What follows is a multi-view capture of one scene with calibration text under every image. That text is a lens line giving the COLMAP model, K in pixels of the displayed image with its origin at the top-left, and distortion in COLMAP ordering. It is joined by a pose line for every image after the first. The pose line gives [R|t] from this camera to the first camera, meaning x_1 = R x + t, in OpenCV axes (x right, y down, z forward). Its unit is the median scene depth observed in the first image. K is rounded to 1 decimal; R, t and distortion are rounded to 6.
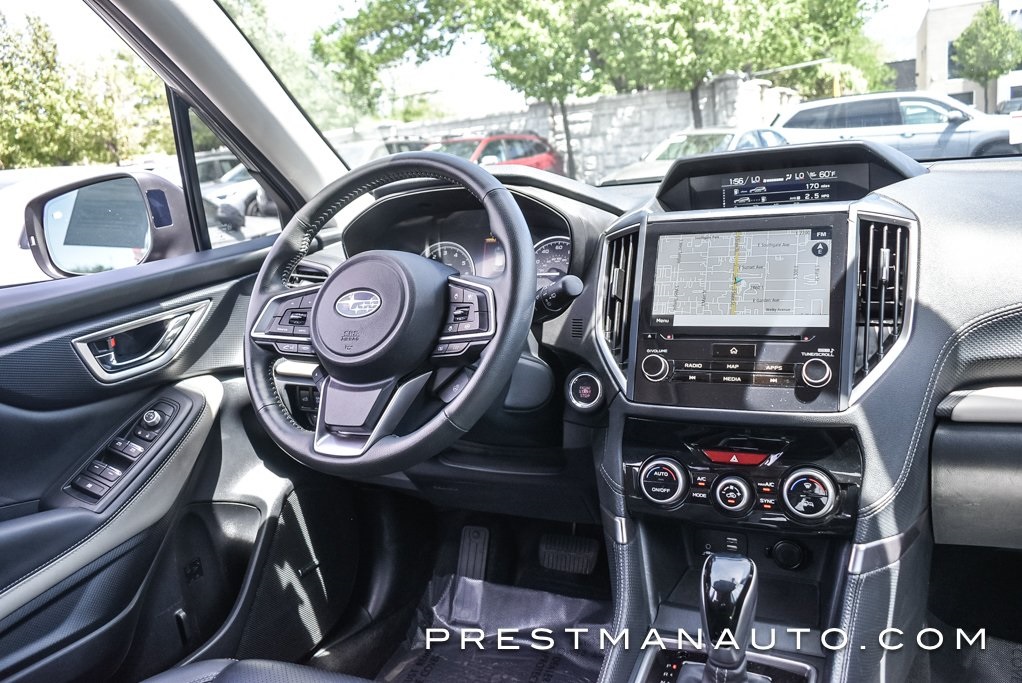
lens RADIAL K [[773.8, 0, 509.2], [0, 773.8, 341.4], [0, 0, 1]] dist [-0.035640, 0.028259]
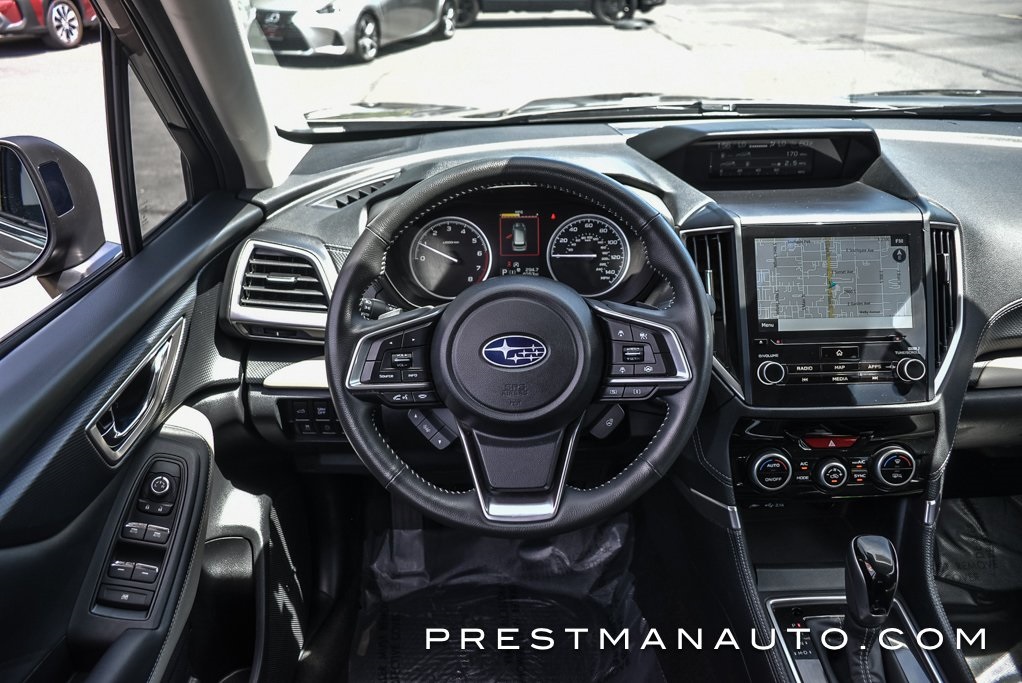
lens RADIAL K [[773.8, 0, 509.5], [0, 773.8, 340.1], [0, 0, 1]] dist [-0.035640, 0.028259]
pose [[0.894706, -0.132792, 0.426459, -0.567606], [0.035946, 0.973094, 0.227589, -0.258443], [-0.445206, -0.188295, 0.875406, 0.228938]]
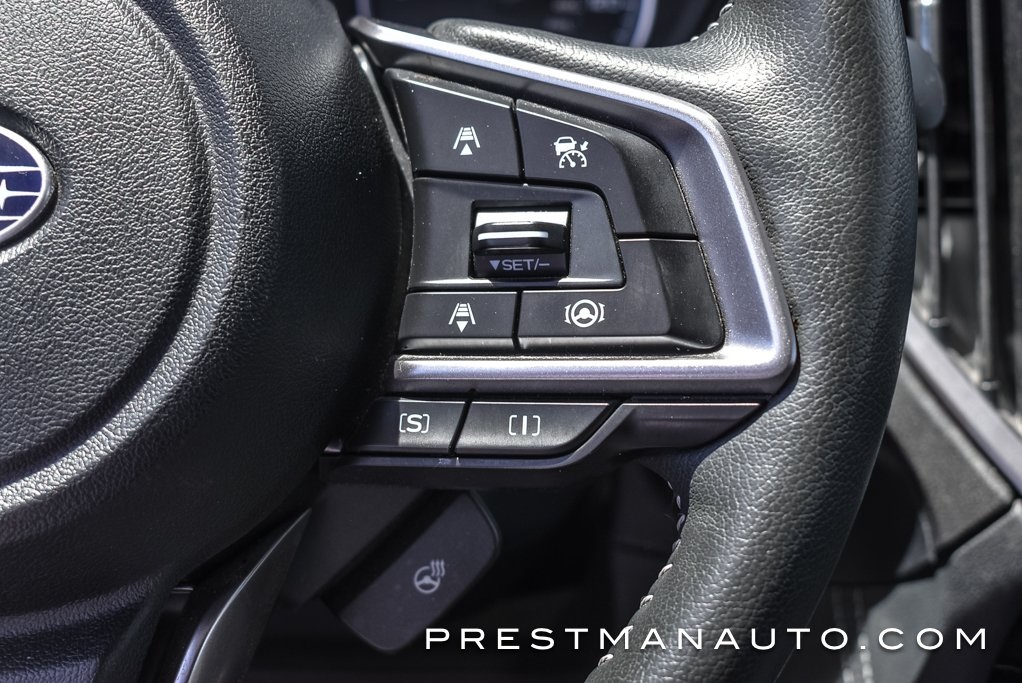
lens RADIAL K [[1558.2, 0, 513.7], [0, 1558.2, 337.8], [0, 0, 1]] dist [-0.027125, 0.000000]
pose [[0.911547, -0.062499, 0.406418, -0.210644], [-0.008976, 0.985121, 0.171625, -0.074804], [-0.411097, -0.160092, 0.897424, 0.614801]]
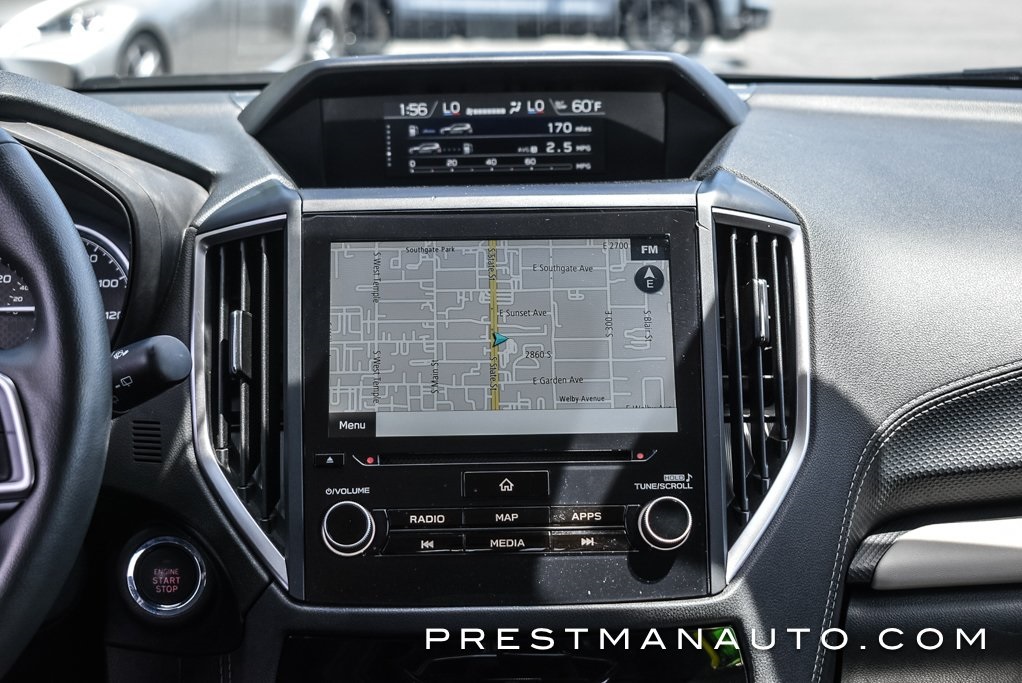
lens RADIAL K [[1692.5, 0, 501.8], [0, 1692.5, 339.7], [0, 0, 1]] dist [-0.032982, 0.000000]
pose [[0.888841, -0.023895, 0.457592, -0.194143], [0.029248, 0.999562, -0.004615, -0.071675], [-0.457281, 0.017485, 0.889150, 0.030901]]
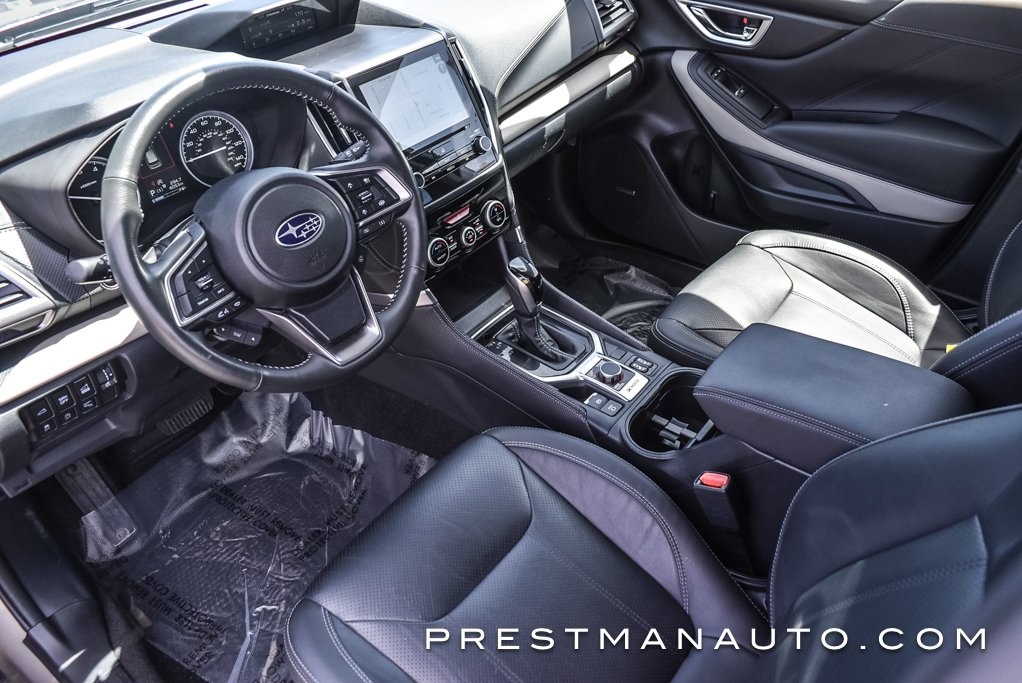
lens RADIAL K [[773.8, 0, 506.8], [0, 773.8, 342.2], [0, 0, 1]] dist [-0.035640, 0.028259]
pose [[0.214429, -0.534756, 0.817347, -1.053197], [0.220390, 0.841721, 0.492883, -0.366220], [-0.951551, 0.074447, 0.298344, 0.428843]]
